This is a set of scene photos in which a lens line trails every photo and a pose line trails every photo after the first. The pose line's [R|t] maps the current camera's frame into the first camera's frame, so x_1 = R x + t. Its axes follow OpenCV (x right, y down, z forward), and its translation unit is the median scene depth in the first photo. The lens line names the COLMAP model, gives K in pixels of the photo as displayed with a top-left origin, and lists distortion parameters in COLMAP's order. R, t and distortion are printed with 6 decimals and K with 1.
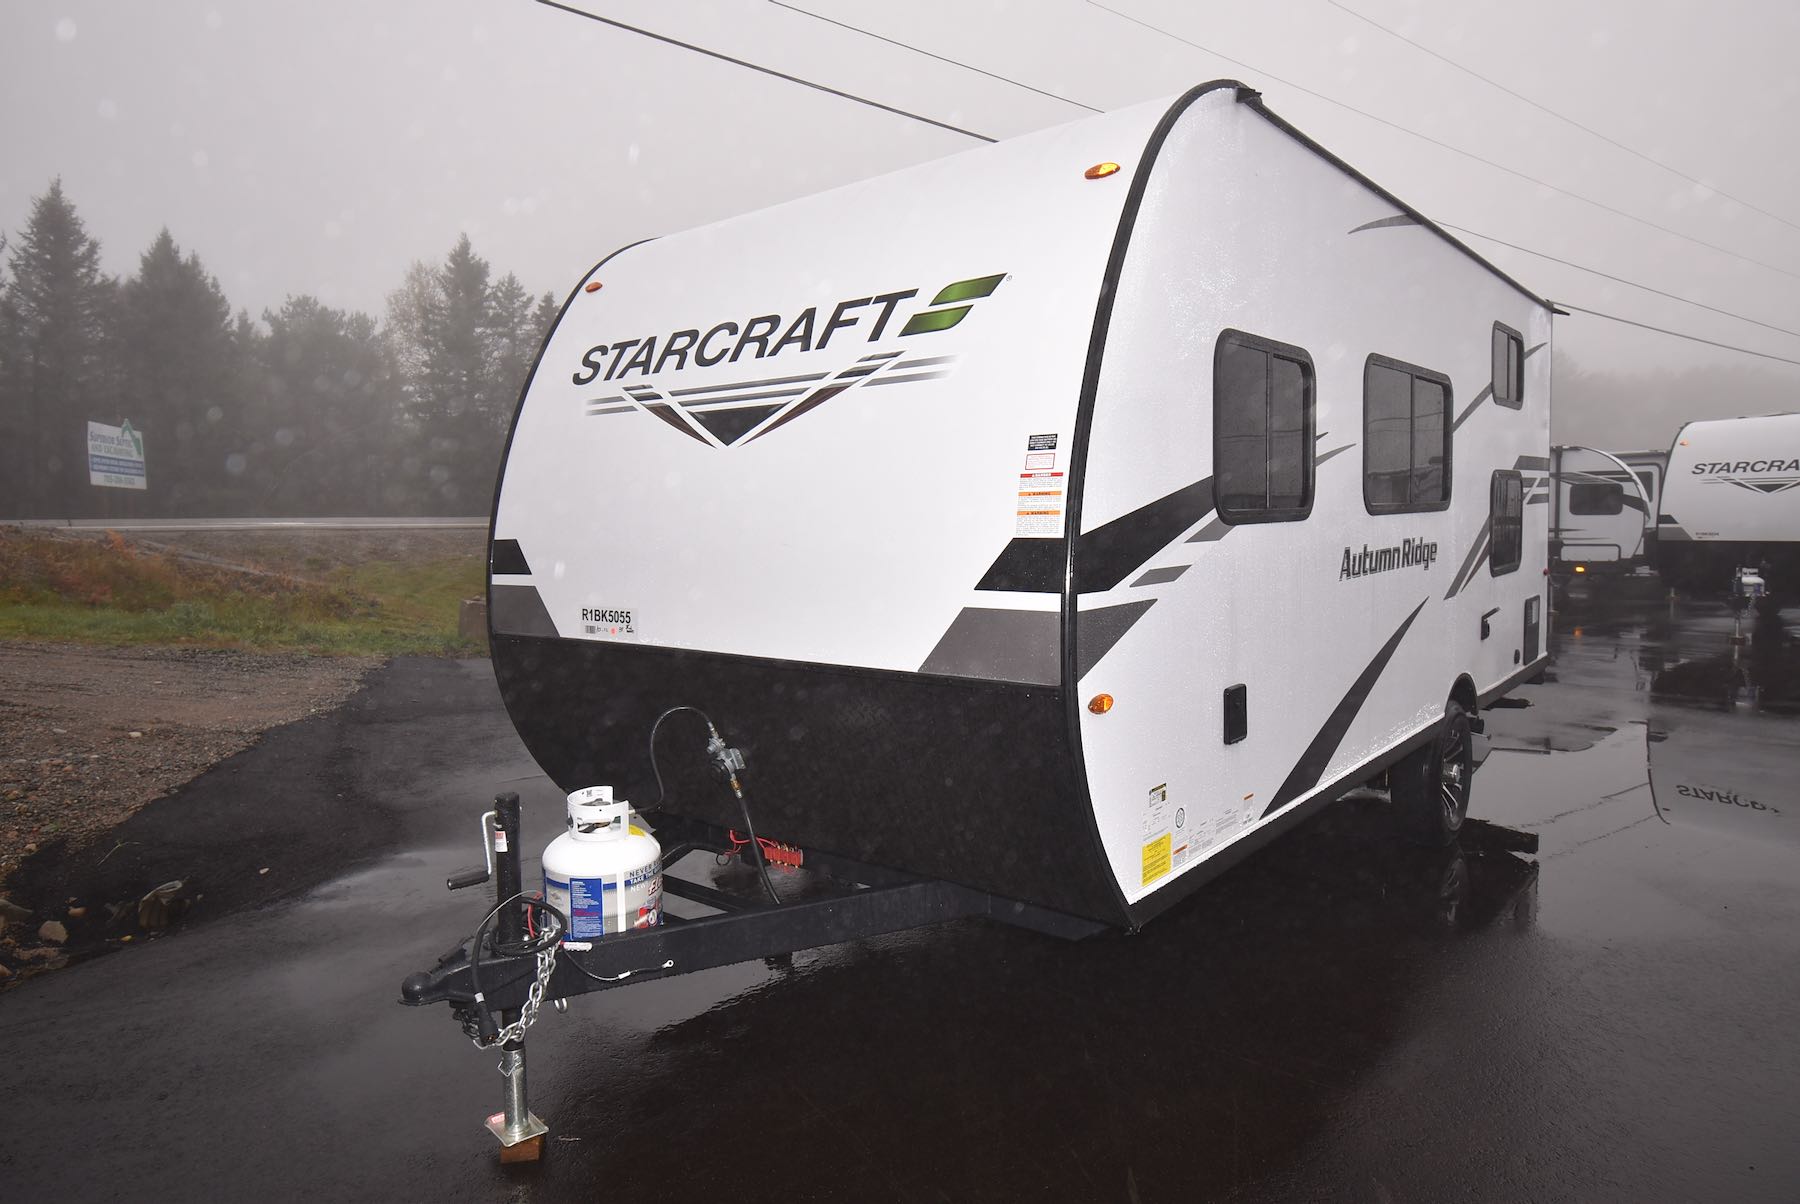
lens RADIAL K [[1126.9, 0, 895.3], [0, 1126.9, 600.3], [0, 0, 1]] dist [-0.004865, 0.002683]
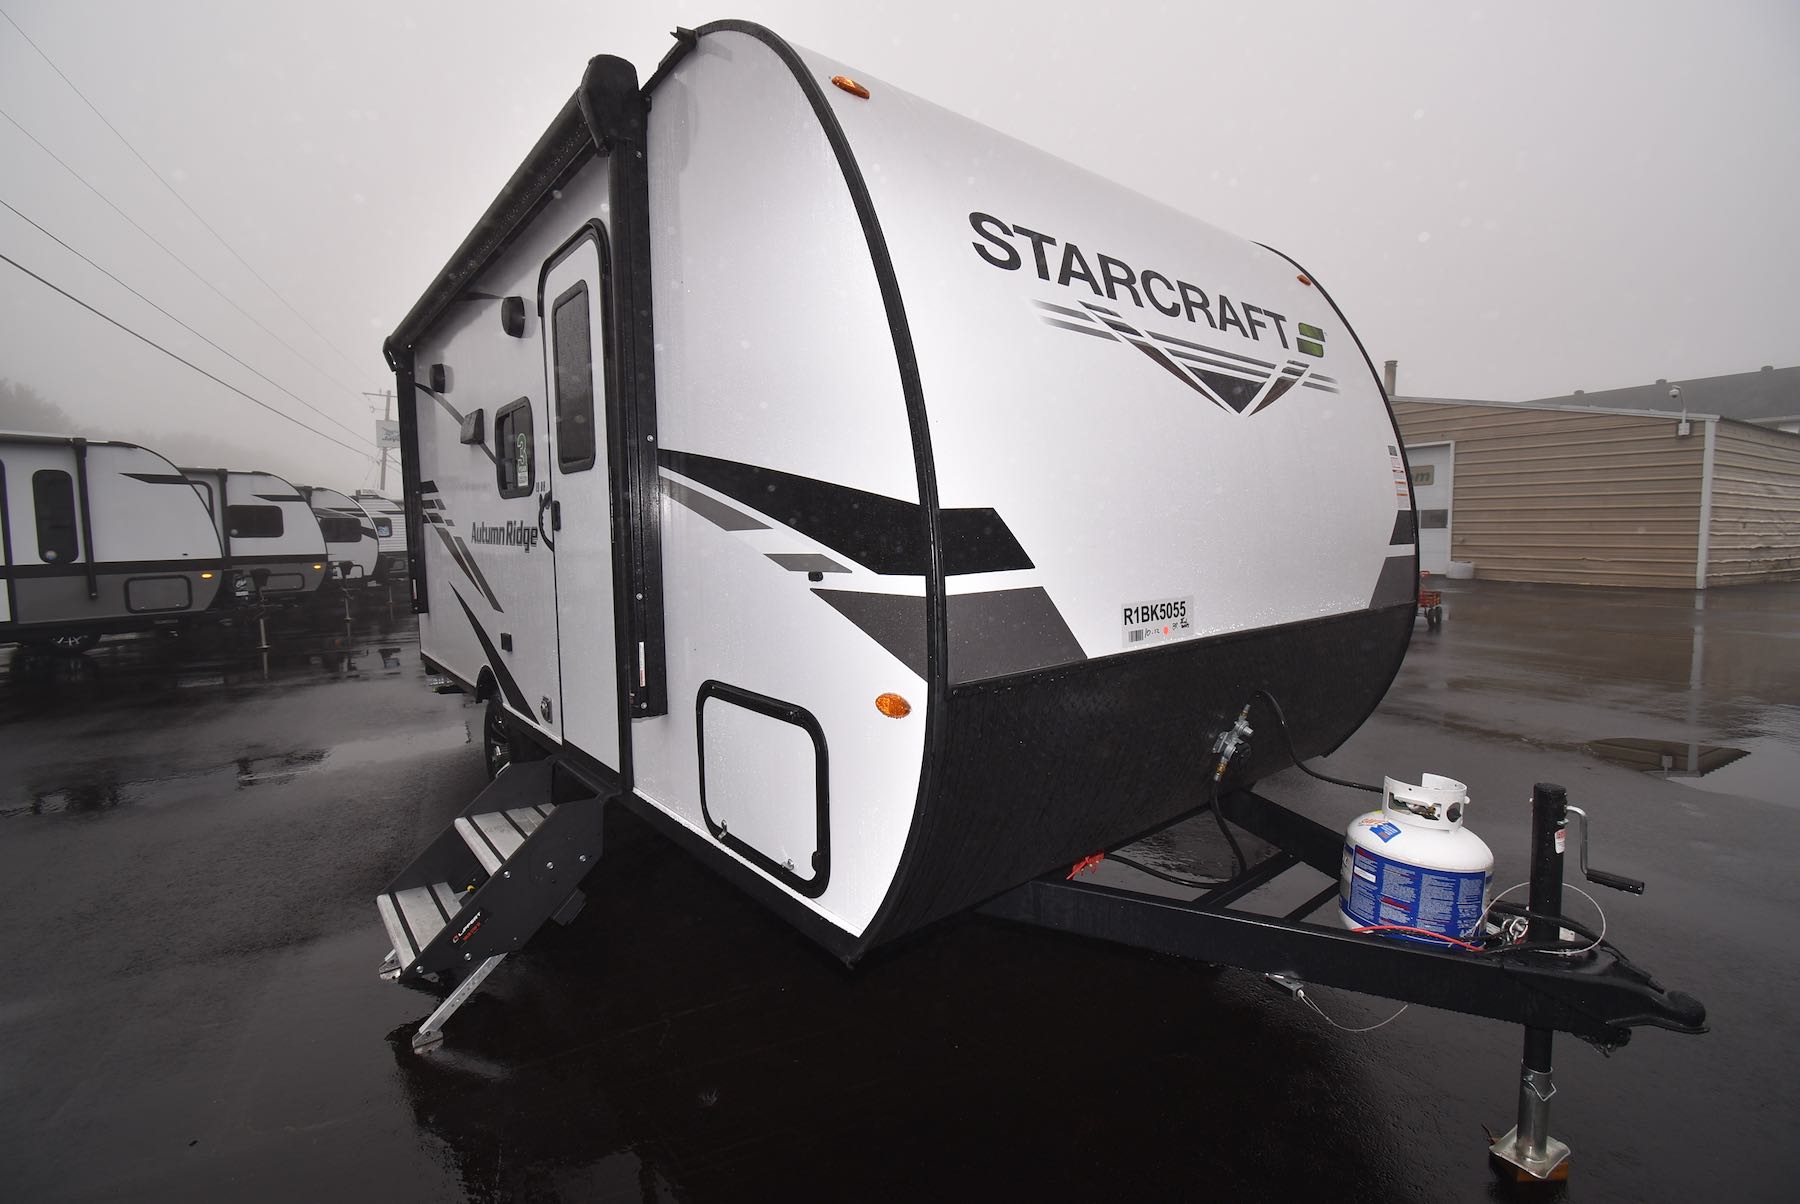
lens RADIAL K [[804.8, 0, 895.6], [0, 804.8, 586.8], [0, 0, 1]] dist [-0.000967, -0.000007]
pose [[0.192052, -0.054189, 0.979887, -0.639389], [0.084320, 0.995693, 0.038537, -0.029776], [-0.977756, 0.075223, 0.195795, 0.841981]]
